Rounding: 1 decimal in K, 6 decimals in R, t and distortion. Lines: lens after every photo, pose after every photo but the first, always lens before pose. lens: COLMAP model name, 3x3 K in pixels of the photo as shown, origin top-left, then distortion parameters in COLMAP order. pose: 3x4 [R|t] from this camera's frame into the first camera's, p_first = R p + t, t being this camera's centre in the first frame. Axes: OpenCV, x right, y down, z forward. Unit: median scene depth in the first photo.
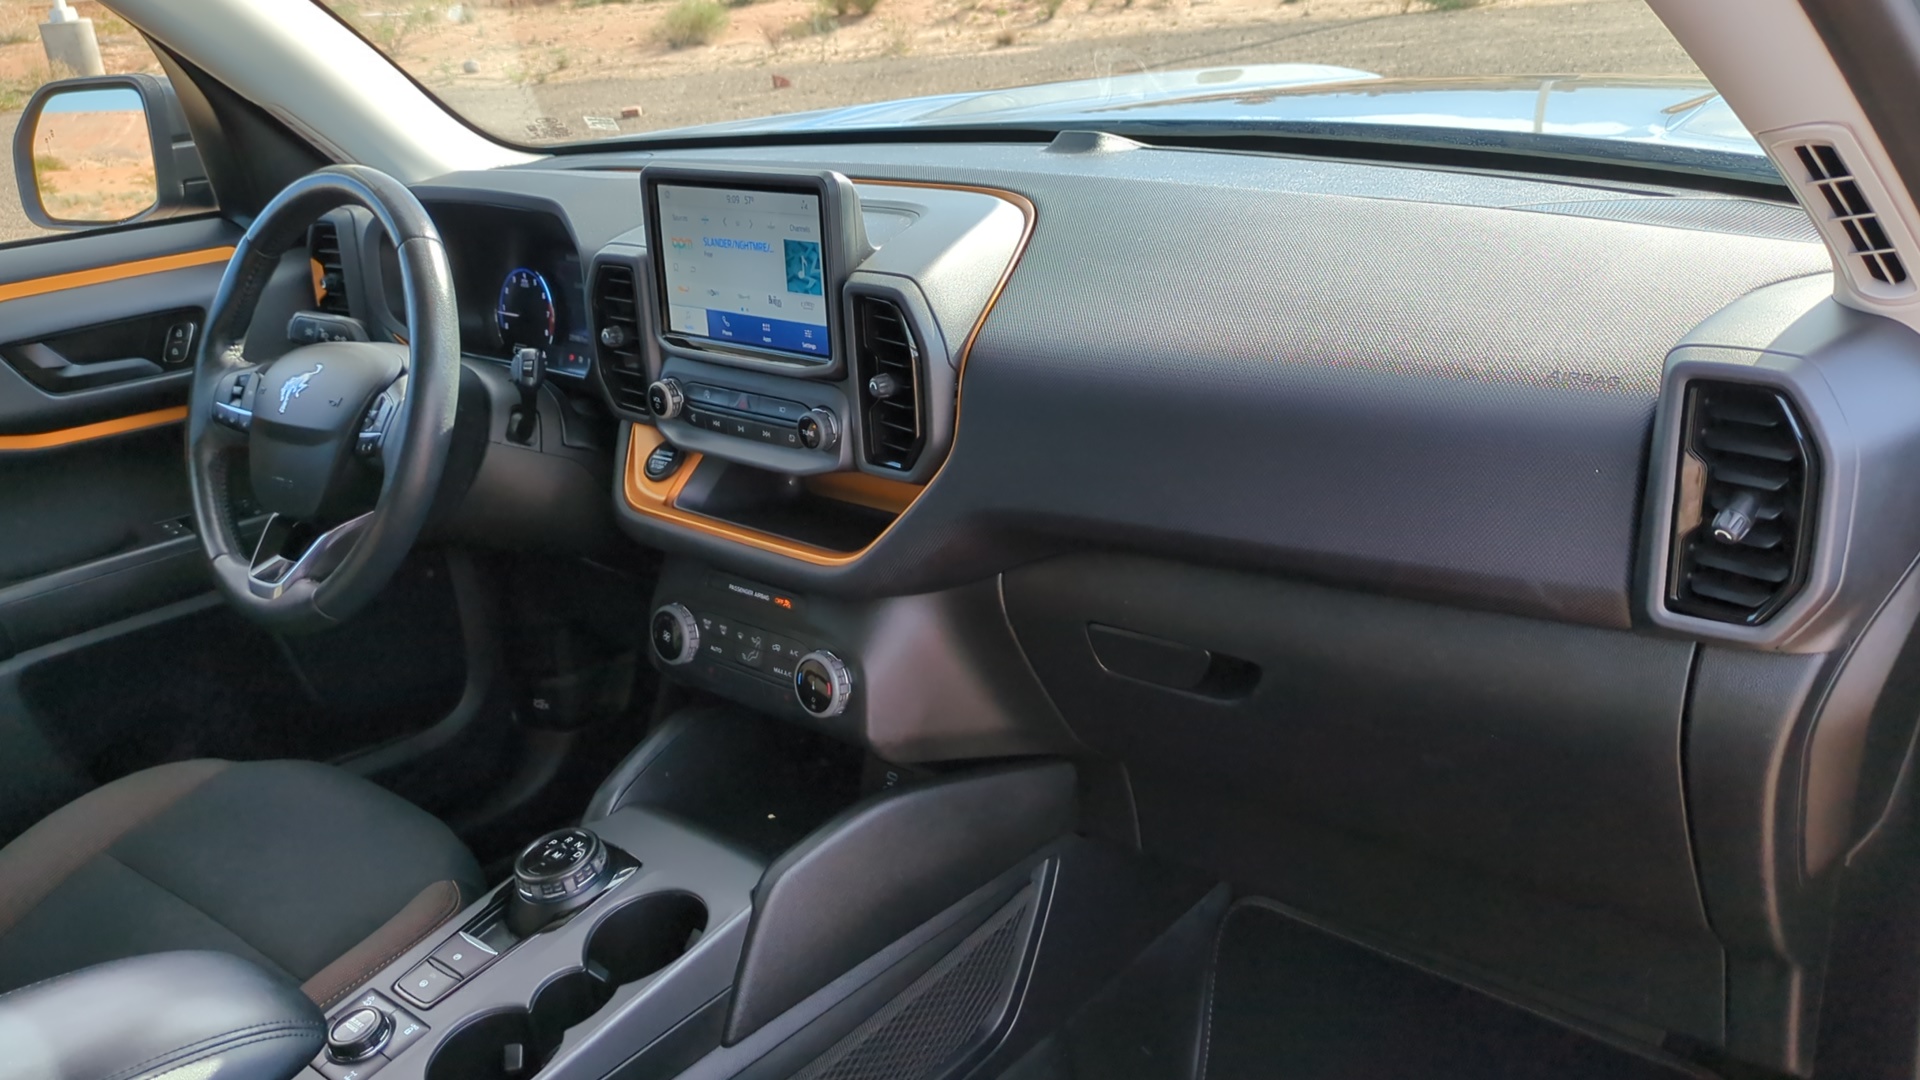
lens RADIAL K [[1633.3, 0, 960.0], [0, 1633.3, 540.0], [0, 0, 1]] dist [0.083238, -0.113938]
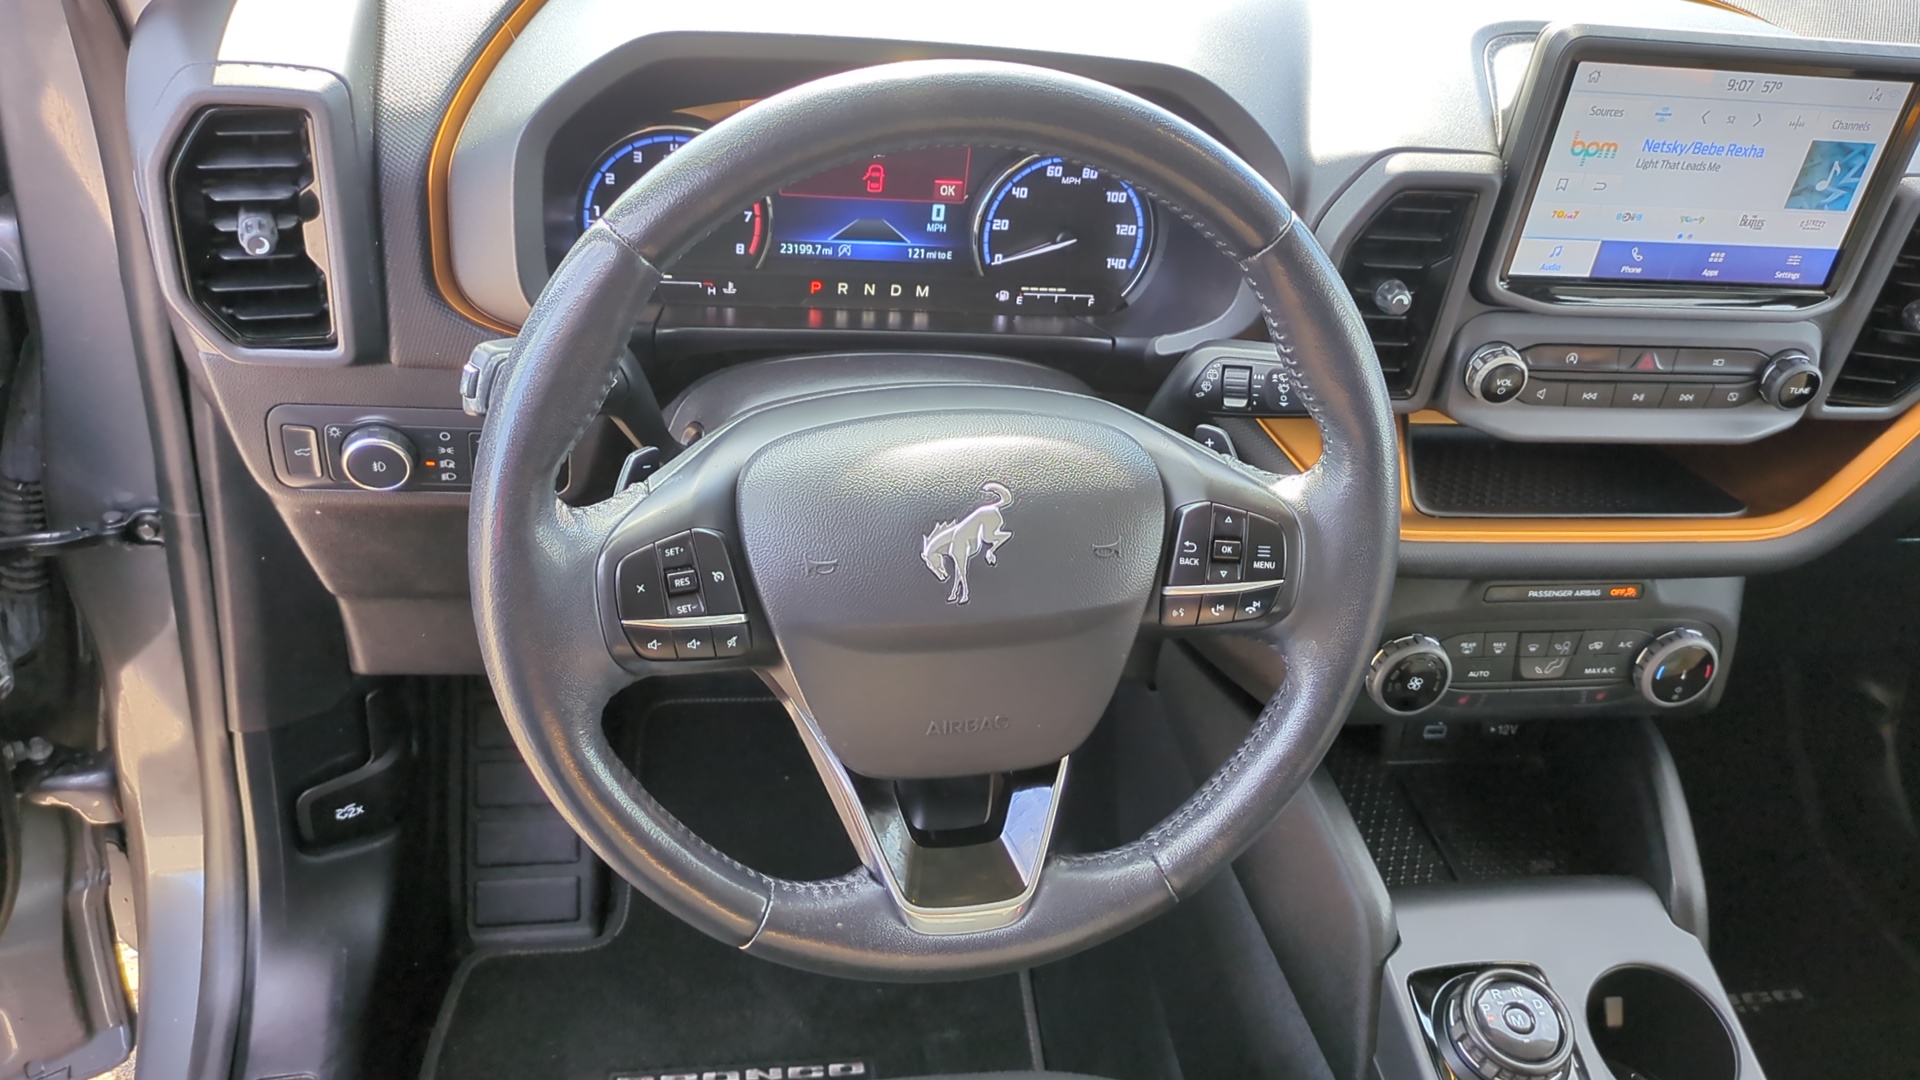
lens RADIAL K [[1646.9, 0, 981.9], [0, 1646.9, 531.4], [0, 0, 1]] dist [0.080311, -0.108755]
pose [[0.589149, -0.360884, 0.722957, -0.838514], [0.106923, 0.921672, 0.372945, -0.311363], [-0.800919, -0.142419, 0.581589, 0.782804]]
